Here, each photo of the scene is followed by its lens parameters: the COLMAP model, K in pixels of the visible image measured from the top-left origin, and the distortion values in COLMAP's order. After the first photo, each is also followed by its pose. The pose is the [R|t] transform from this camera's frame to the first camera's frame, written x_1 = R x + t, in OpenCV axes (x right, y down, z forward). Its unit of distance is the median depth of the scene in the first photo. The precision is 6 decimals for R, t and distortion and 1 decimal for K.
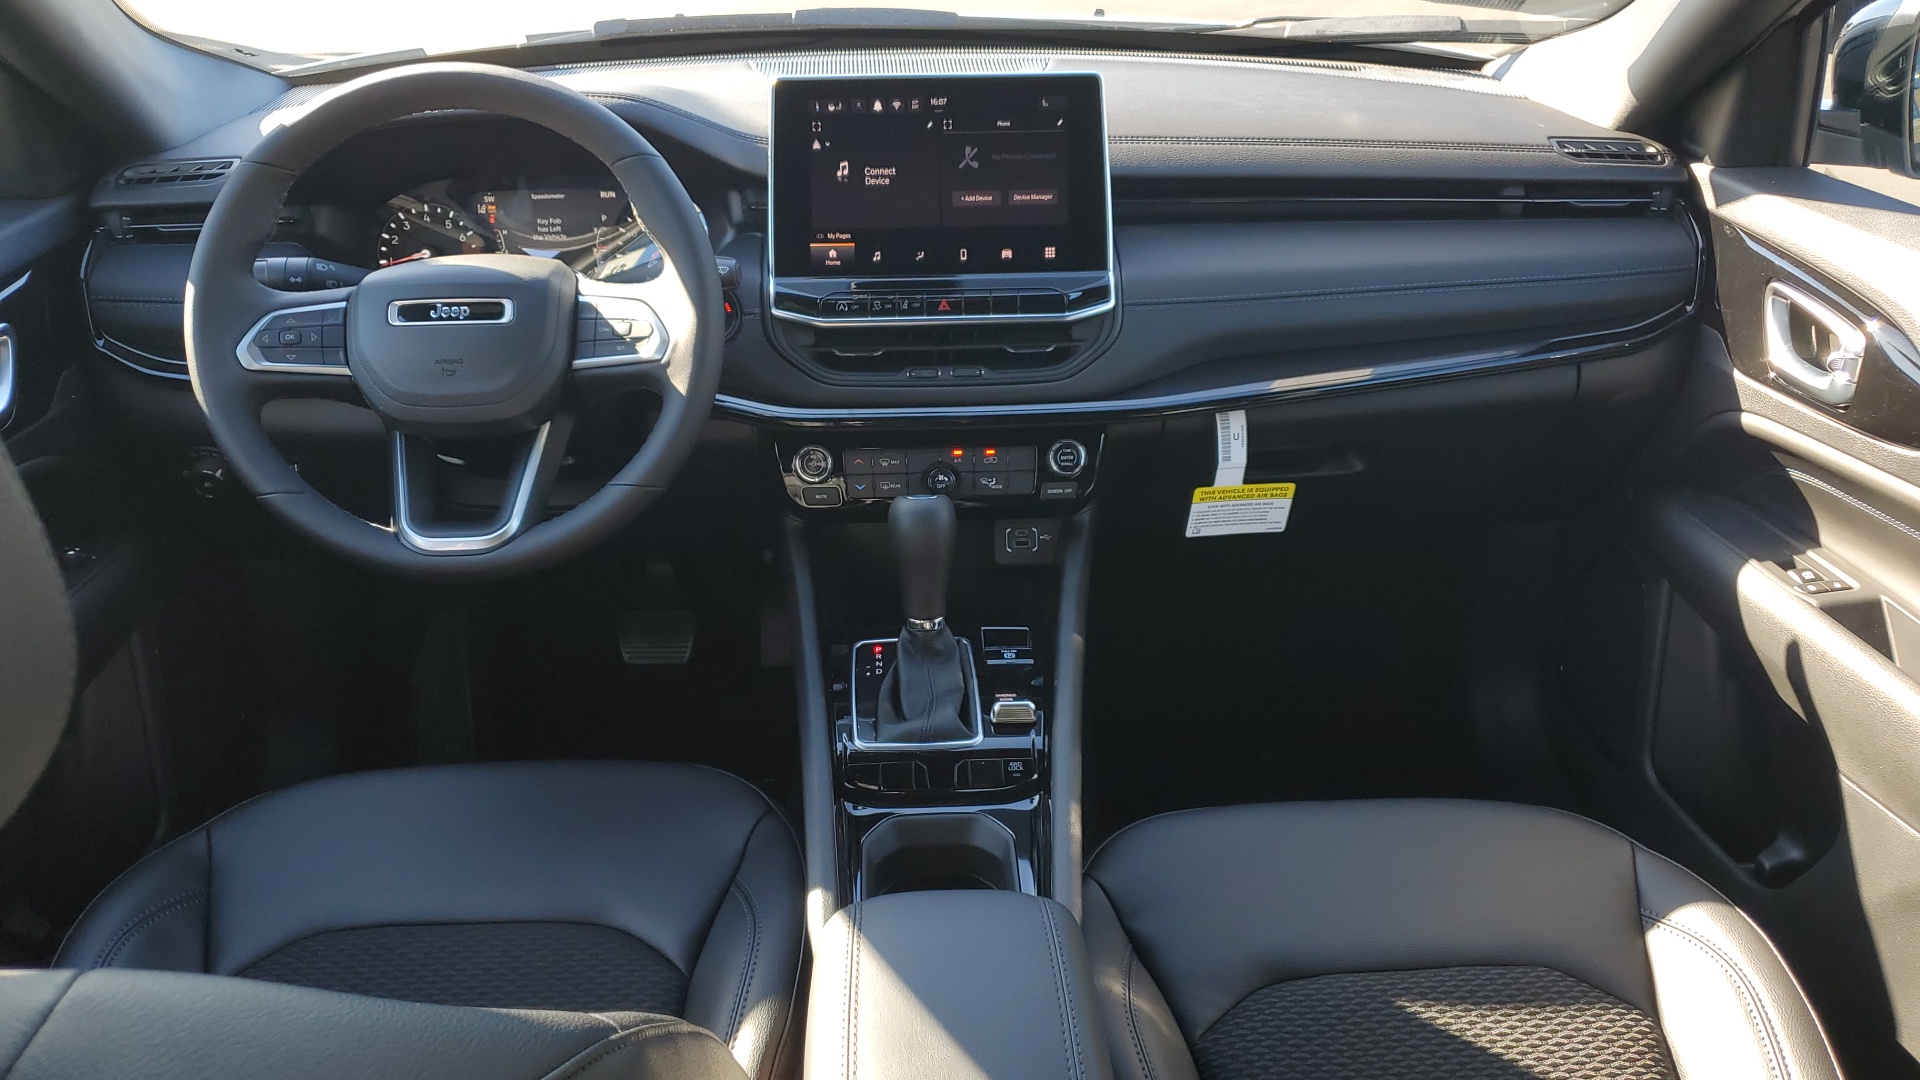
lens RADIAL K [[1537.4, 0, 952.1], [0, 1537.4, 548.0], [0, 0, 1]] dist [0.083803, -0.240307]
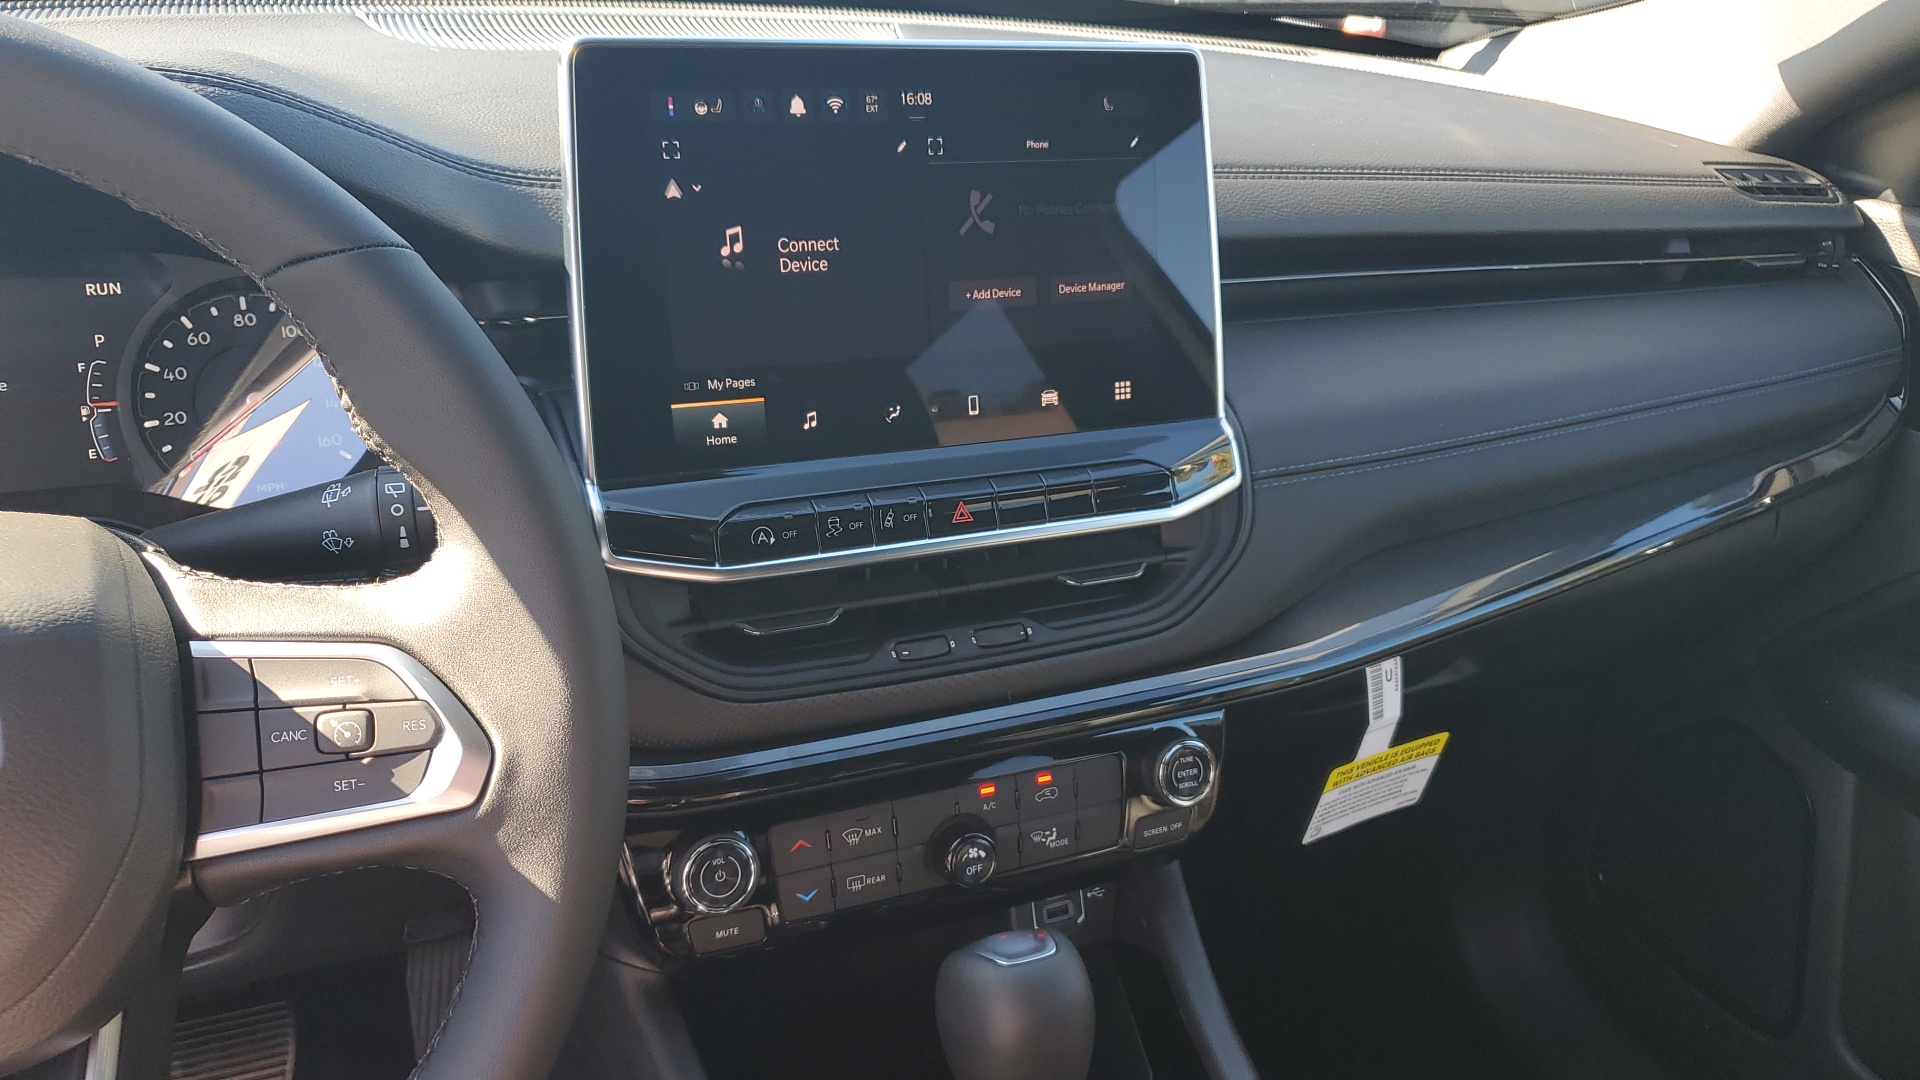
lens RADIAL K [[1453.0, 0, 920.6], [0, 1453.0, 540.8], [0, 0, 1]] dist [0.074833, -0.126670]
pose [[0.921156, -0.098919, 0.376413, -0.191428], [0.092214, 0.995094, 0.035839, -0.164991], [-0.378112, 0.001697, 0.925758, 0.567992]]
